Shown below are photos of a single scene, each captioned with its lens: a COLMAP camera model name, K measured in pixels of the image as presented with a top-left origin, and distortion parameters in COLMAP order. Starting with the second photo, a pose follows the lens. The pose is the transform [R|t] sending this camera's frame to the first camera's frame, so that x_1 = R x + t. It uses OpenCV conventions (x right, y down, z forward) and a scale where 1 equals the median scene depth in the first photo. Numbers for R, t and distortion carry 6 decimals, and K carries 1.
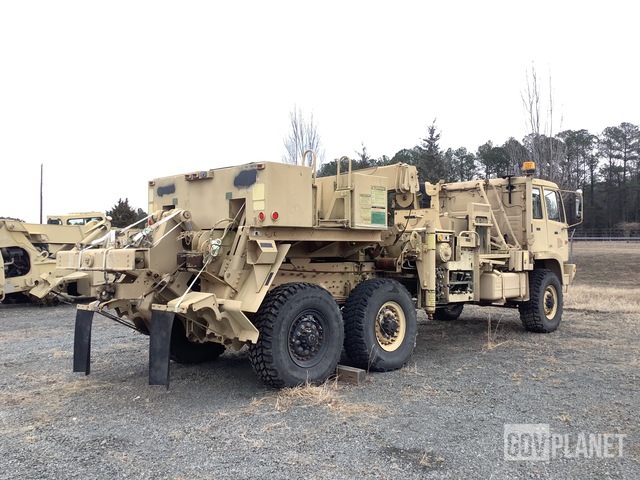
lens RADIAL K [[557.9, 0, 320.0], [0, 557.9, 240.0], [0, 0, 1]] dist [0.011895, 0.002444]
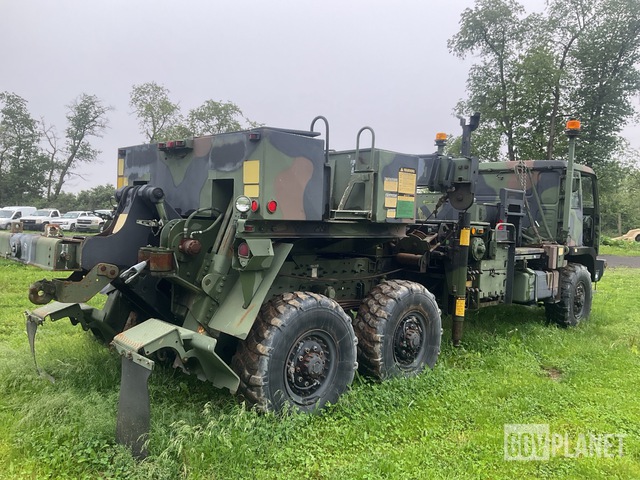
lens RADIAL K [[557.9, 0, 320.0], [0, 557.9, 240.0], [0, 0, 1]] dist [0.011895, 0.002444]
pose [[0.999139, 0.041467, -0.001484, -0.013185], [-0.041338, 0.997841, 0.051037, -0.032814], [0.003597, -0.050932, 0.998696, 0.226031]]
